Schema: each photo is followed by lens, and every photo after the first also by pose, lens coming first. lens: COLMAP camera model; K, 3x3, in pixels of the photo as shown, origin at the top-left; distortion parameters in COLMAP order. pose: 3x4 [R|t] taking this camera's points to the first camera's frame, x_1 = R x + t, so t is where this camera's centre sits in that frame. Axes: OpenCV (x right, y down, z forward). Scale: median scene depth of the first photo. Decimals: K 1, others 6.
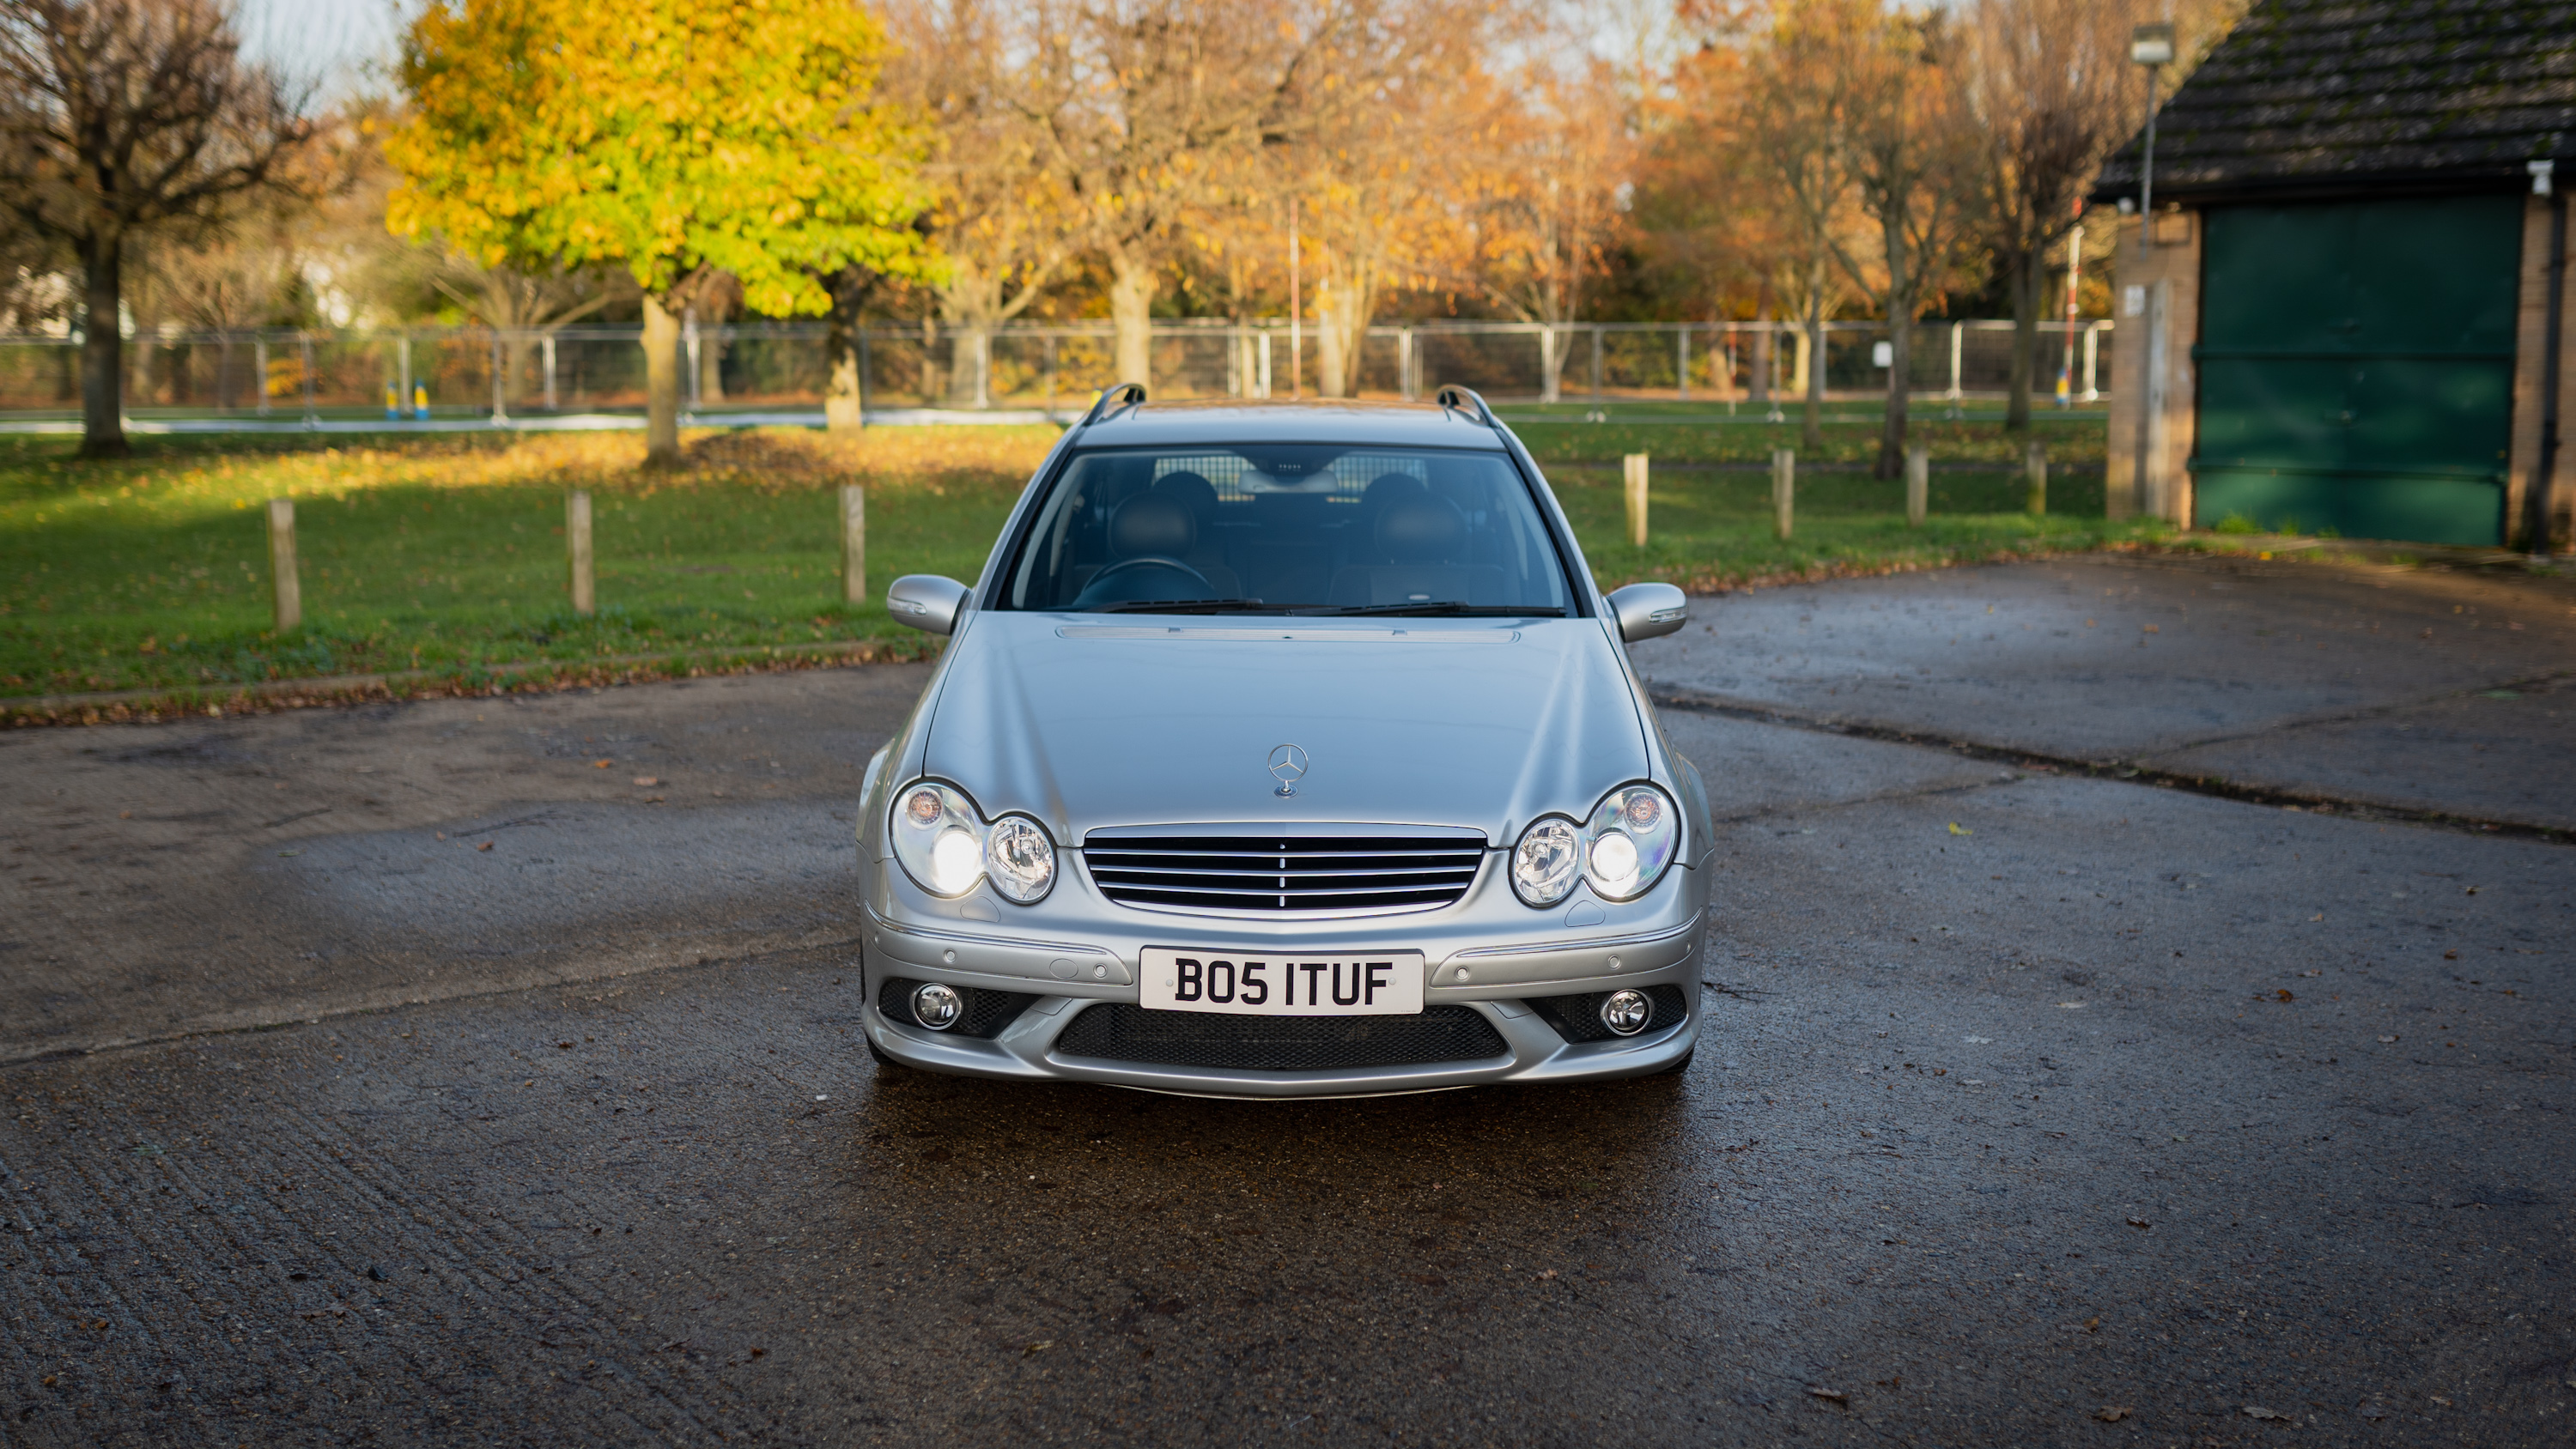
lens RADIAL K [[2579.0, 0, 1288.0], [0, 2579.0, 724.5], [0, 0, 1]] dist [0.007414, -0.009927]
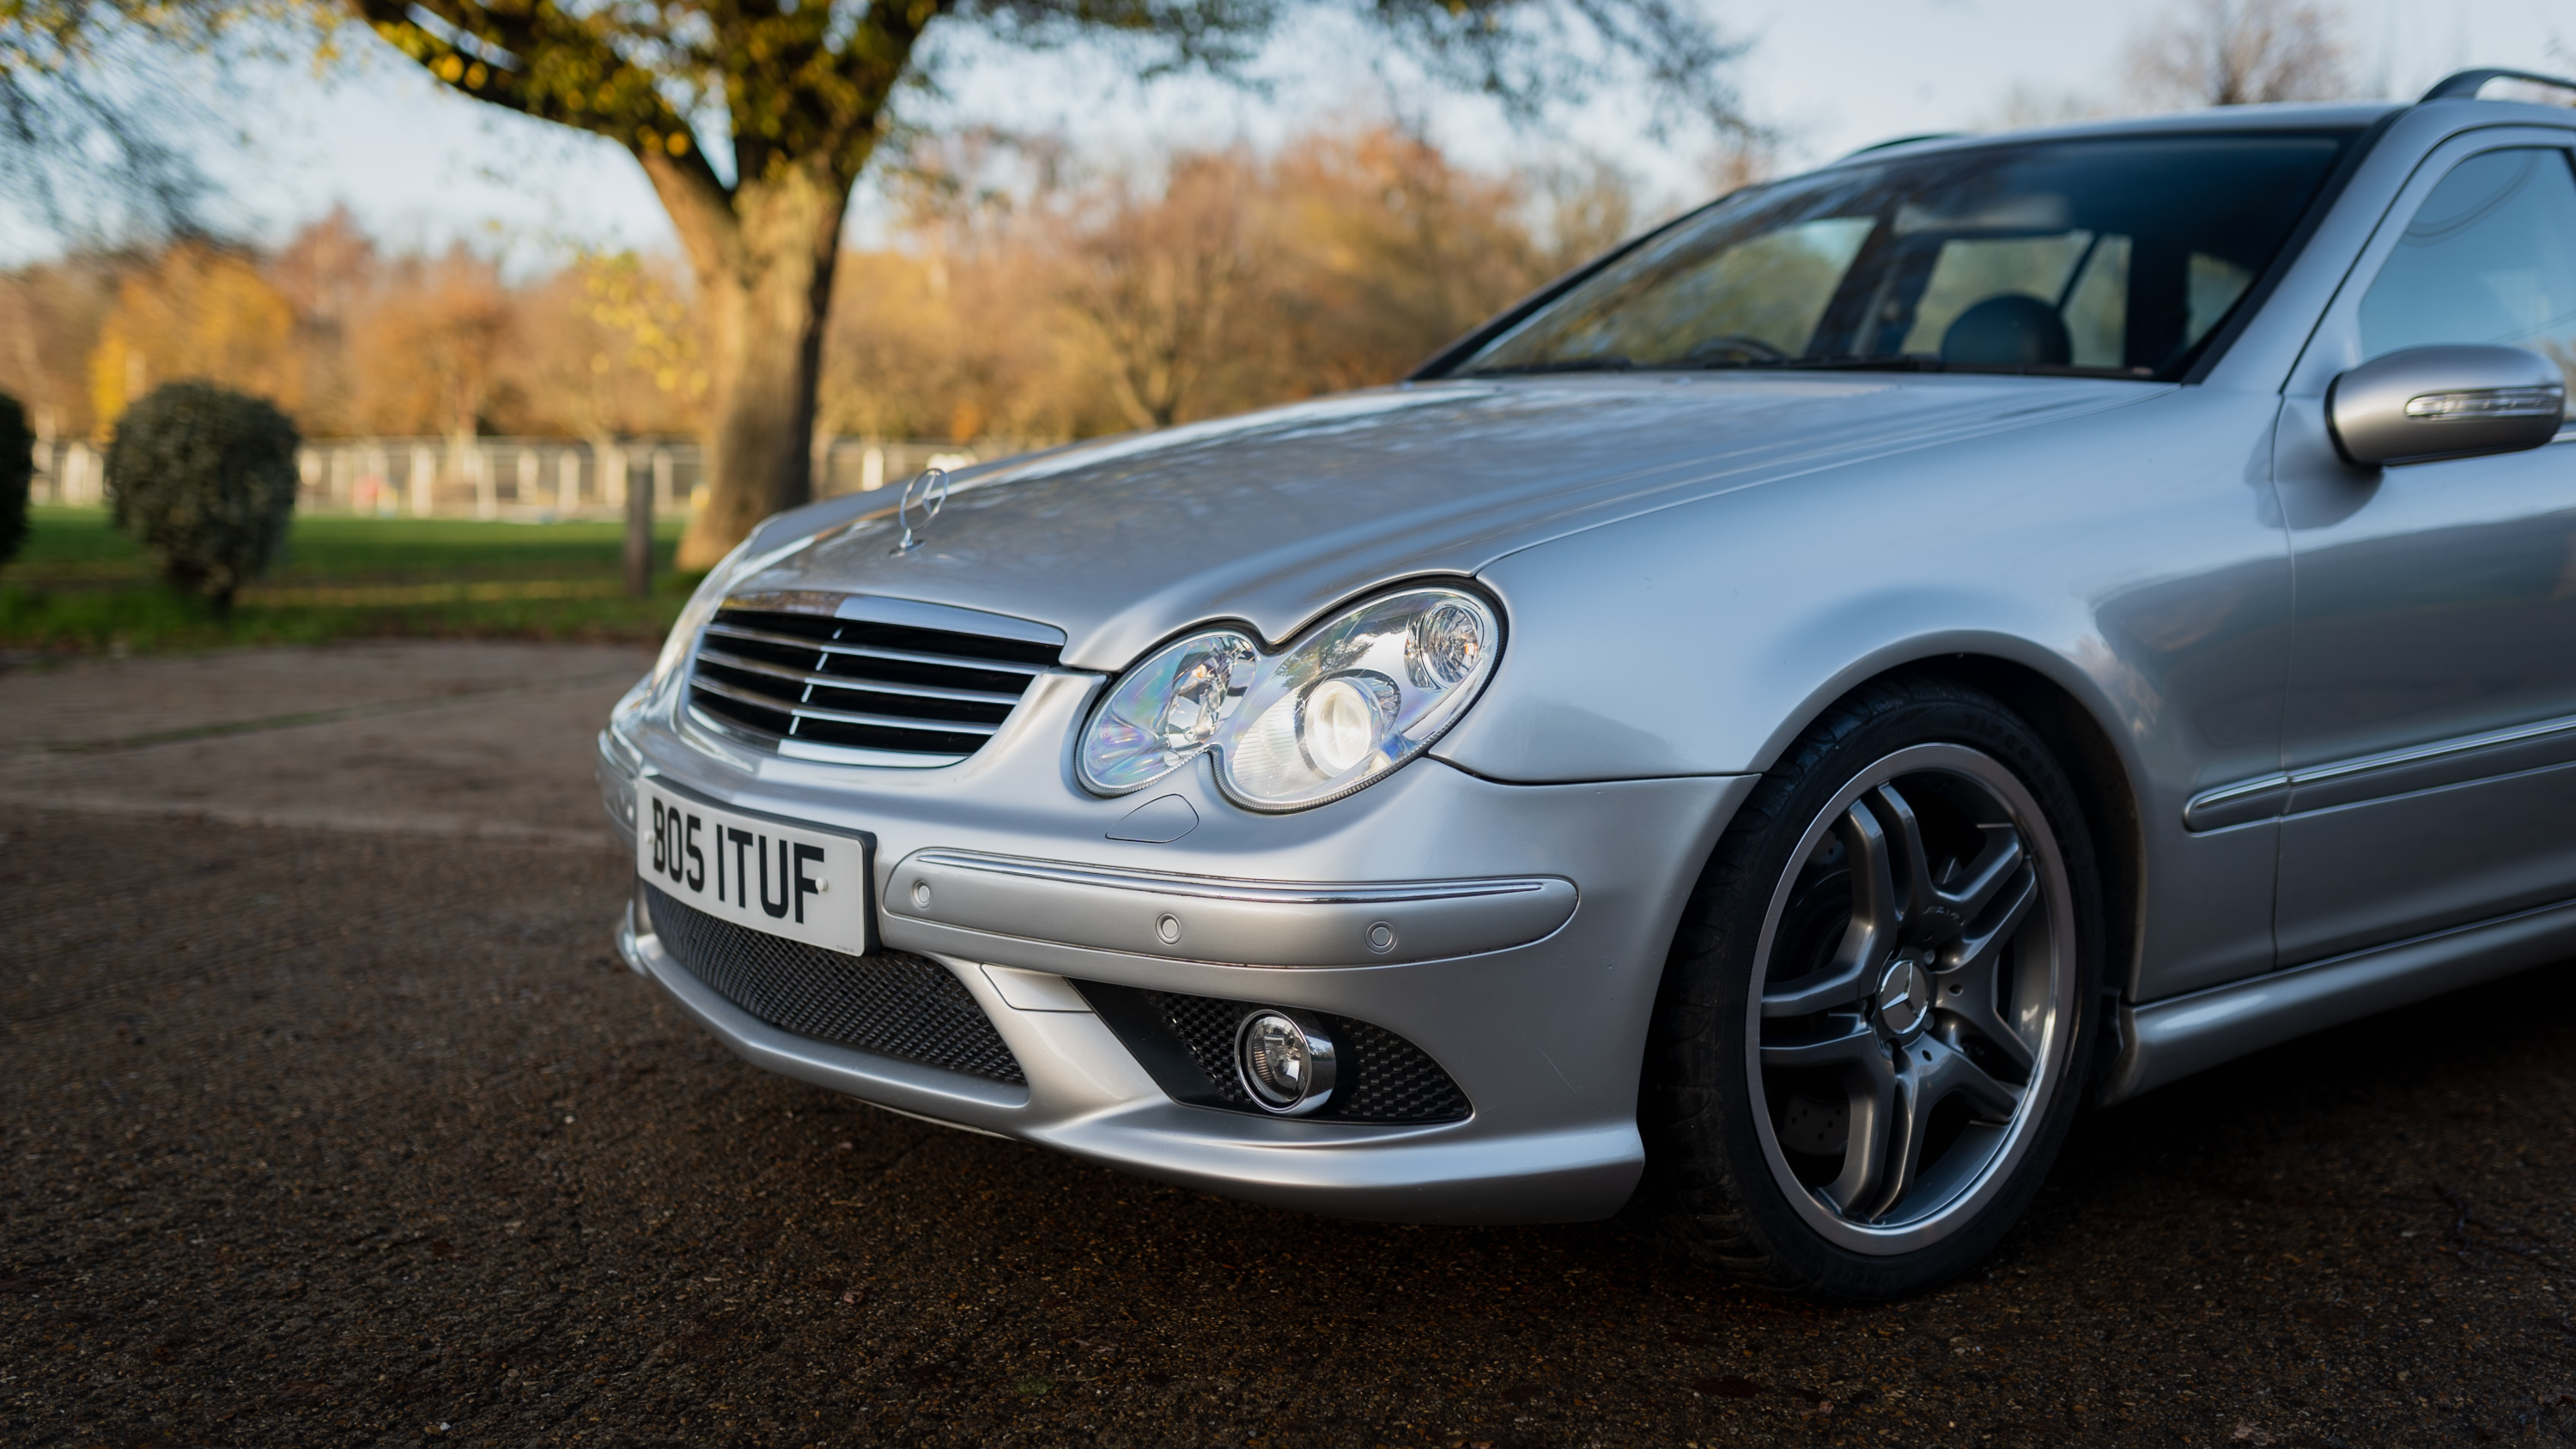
lens RADIAL K [[2477.2, 0, 1277.1], [0, 2477.2, 716.3], [0, 0, 1]] dist [-0.003424, 0.000592]
pose [[0.610463, 0.081447, -0.787846, 0.085033], [-0.130661, 0.991426, 0.001250, 0.009101], [0.781193, 0.102178, 0.615871, 0.130811]]
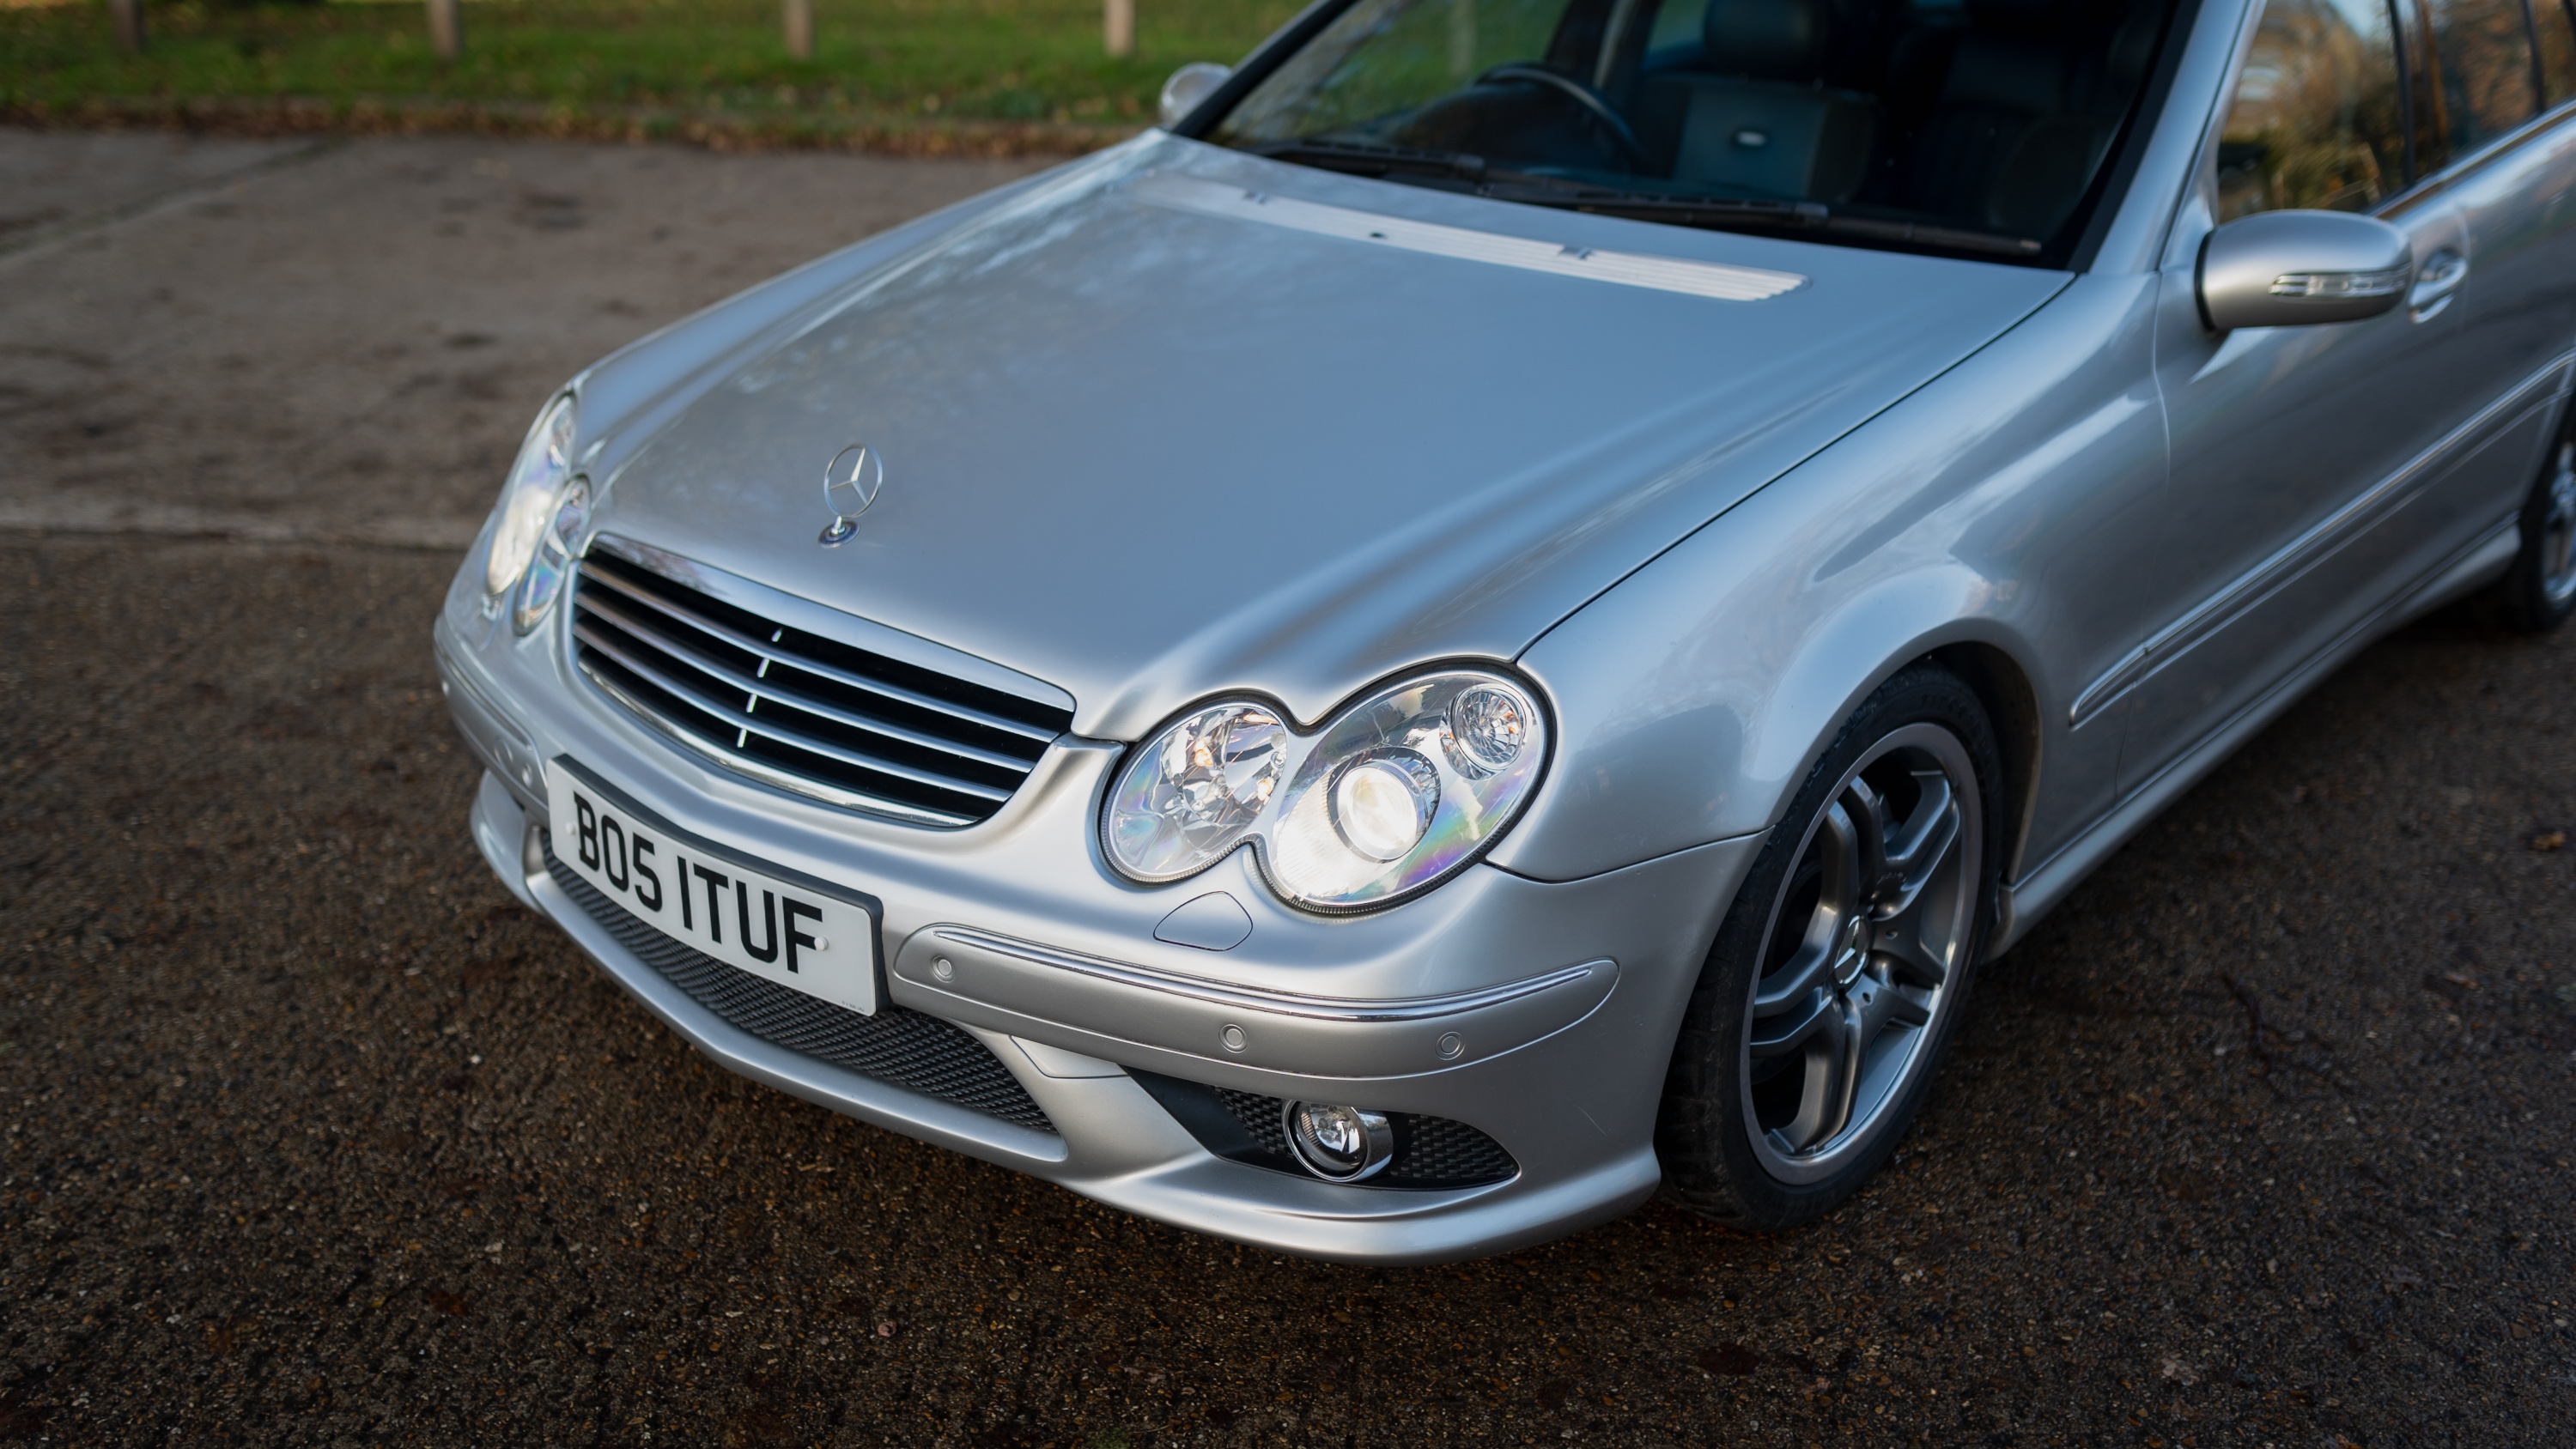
lens RADIAL K [[2477.2, 0, 1277.1], [0, 2477.2, 716.3], [0, 0, 1]] dist [-0.003424, 0.000592]
pose [[0.754427, 0.244639, -0.609091, 0.068838], [-0.112495, 0.962409, 0.247210, -0.013199], [0.646672, -0.117982, 0.753588, 0.119432]]
